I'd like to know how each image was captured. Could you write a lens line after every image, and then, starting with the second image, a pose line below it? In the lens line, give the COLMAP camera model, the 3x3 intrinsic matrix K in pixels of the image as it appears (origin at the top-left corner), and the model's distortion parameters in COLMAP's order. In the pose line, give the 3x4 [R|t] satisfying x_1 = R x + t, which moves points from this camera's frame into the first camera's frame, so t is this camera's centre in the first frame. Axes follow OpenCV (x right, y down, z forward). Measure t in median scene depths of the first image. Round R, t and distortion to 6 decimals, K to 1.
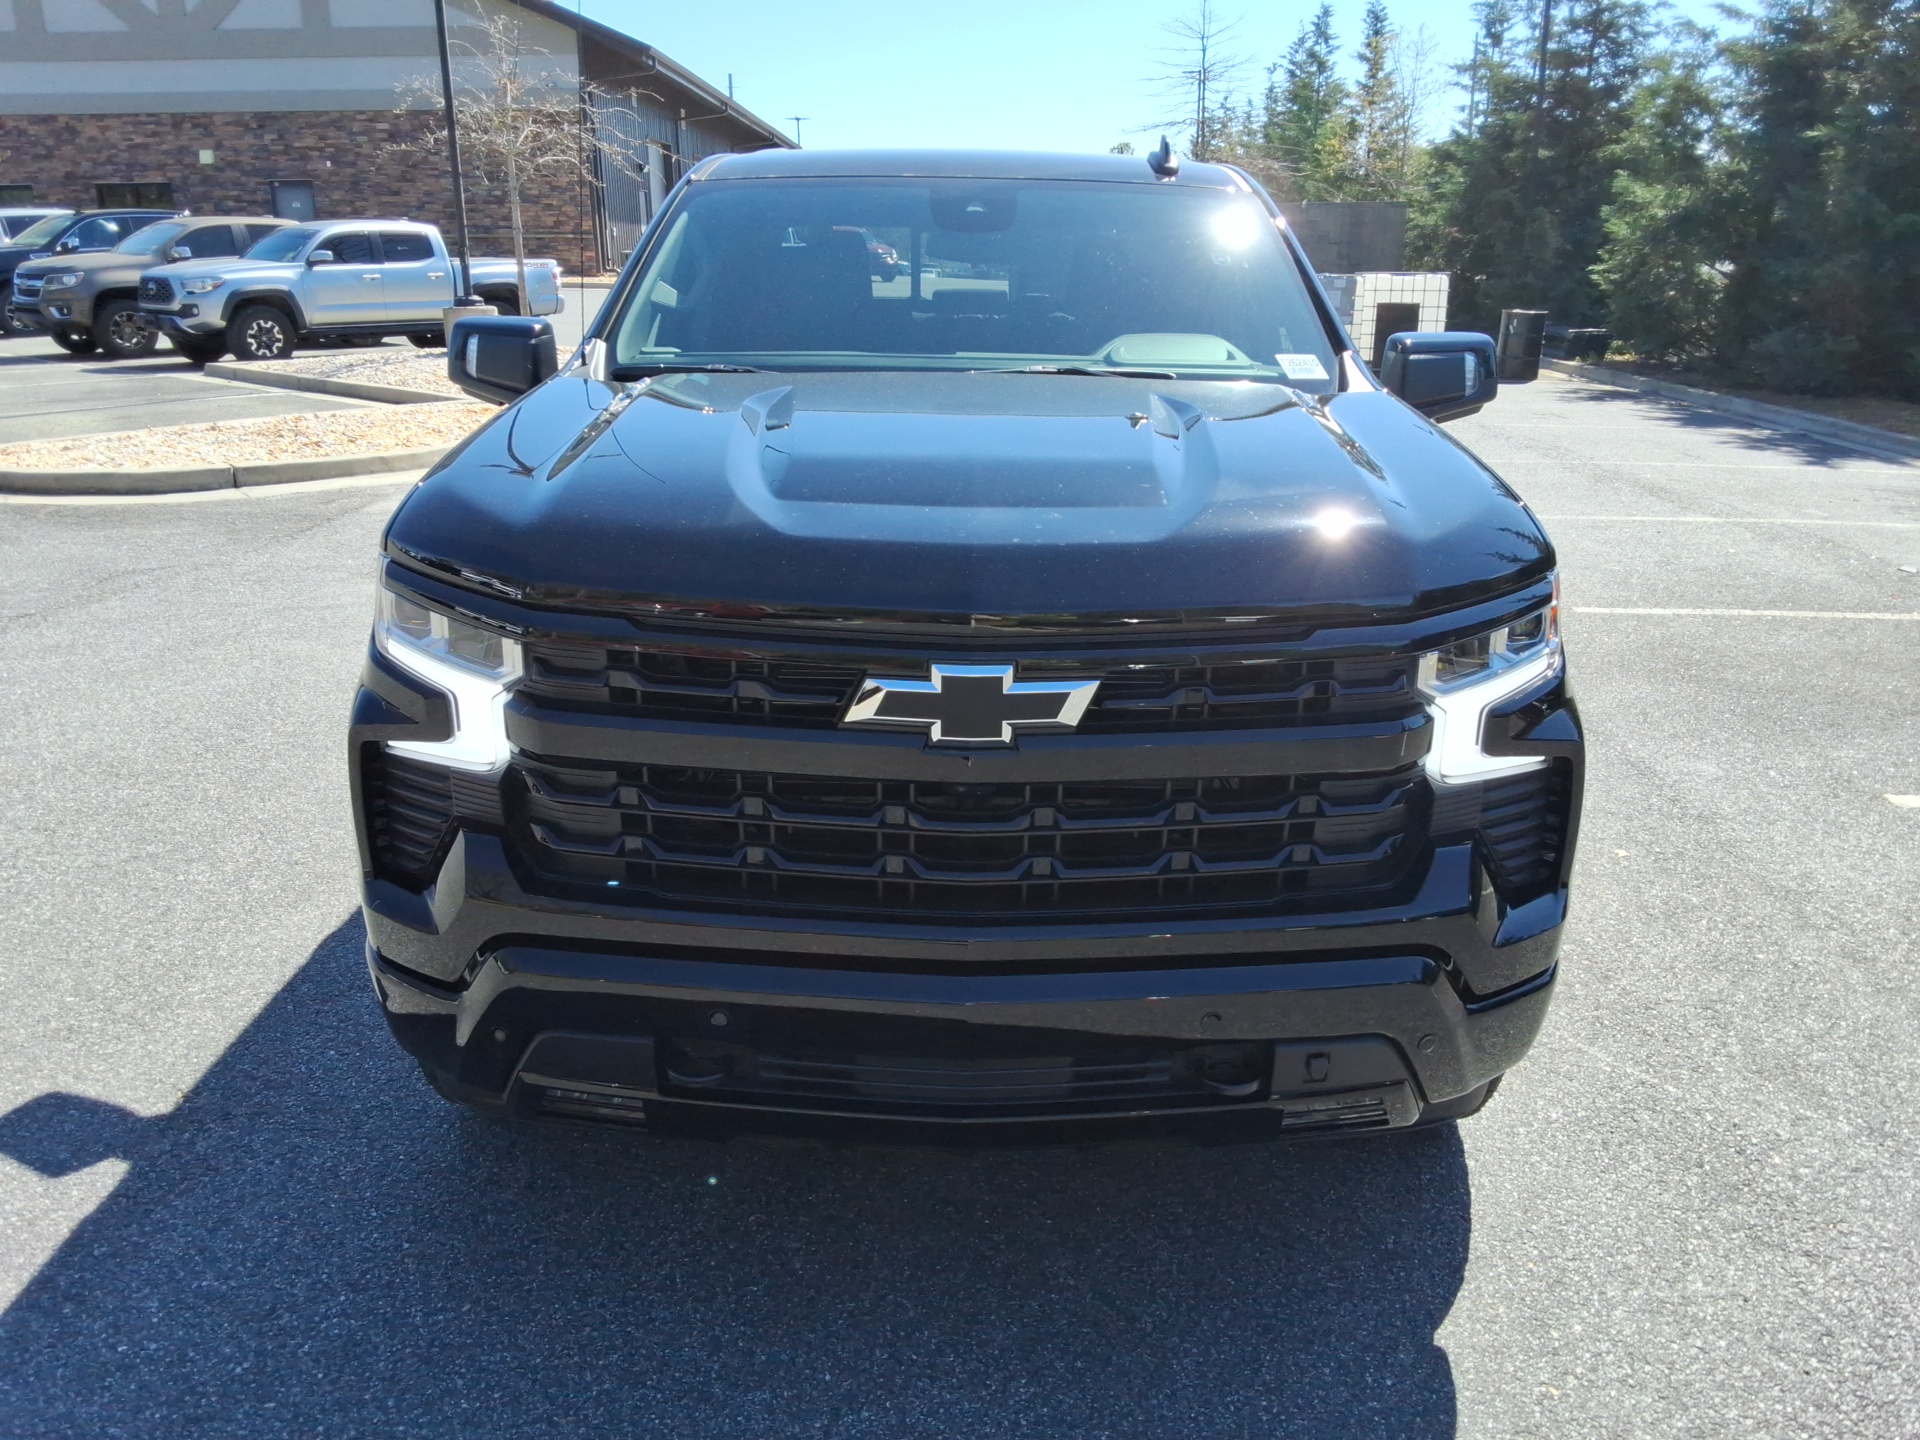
lens RADIAL K [[1555.0, 0, 984.3], [0, 1555.0, 718.8], [0, 0, 1]] dist [0.088497, -0.131472]
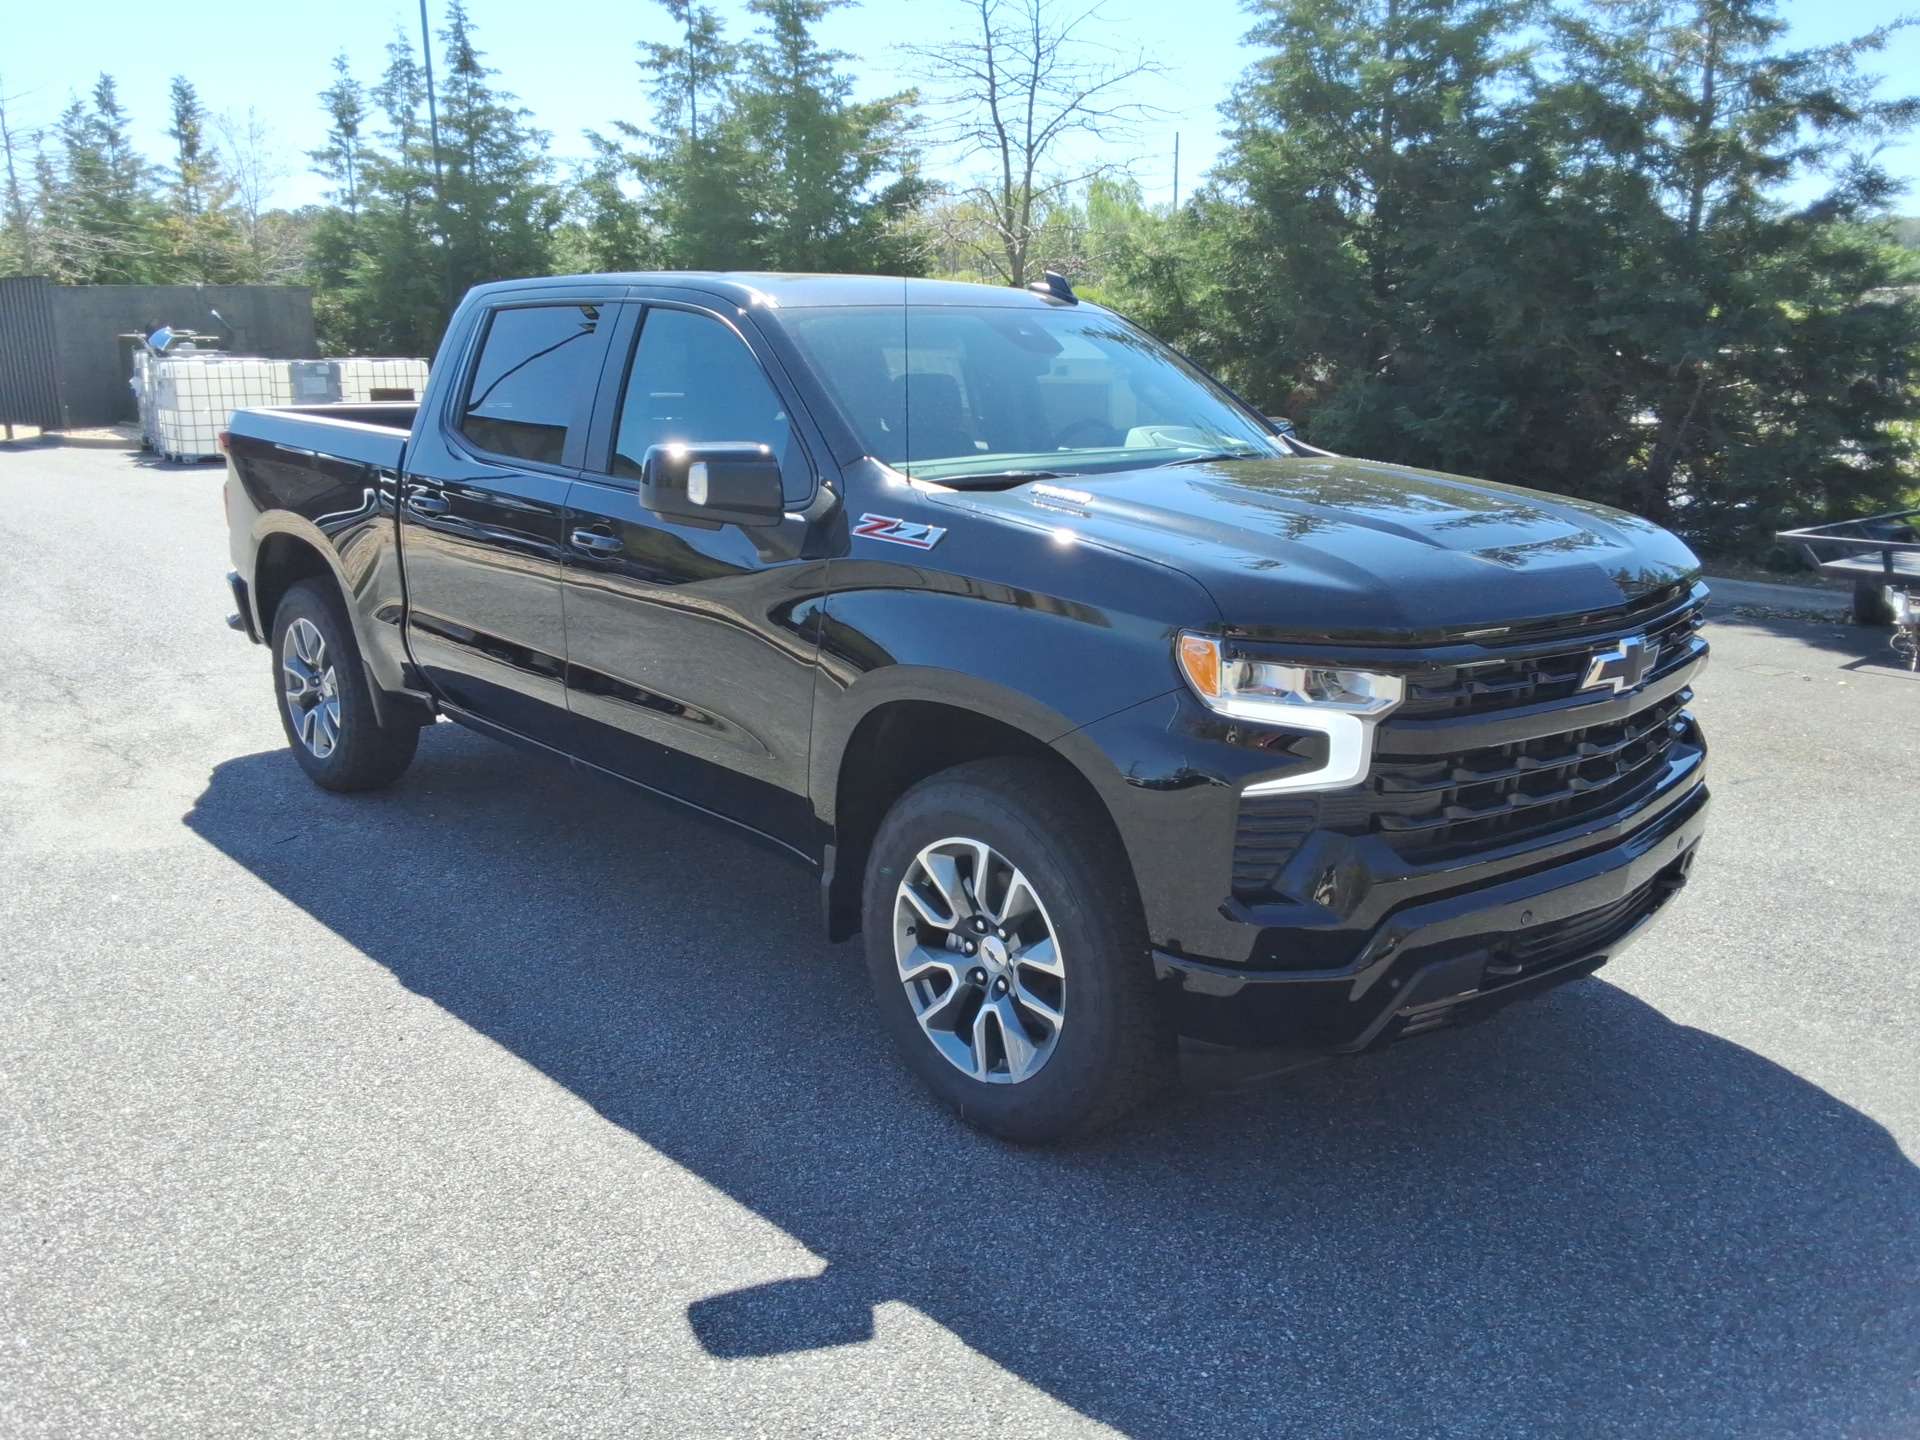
lens RADIAL K [[1555.0, 0, 984.3], [0, 1555.0, 718.8], [0, 0, 1]] dist [0.088497, -0.131472]
pose [[0.737191, -0.166977, 0.654728, -0.101301], [0.198015, 0.979829, 0.026932, -0.008319], [-0.646018, 0.109792, 0.755385, 0.017273]]
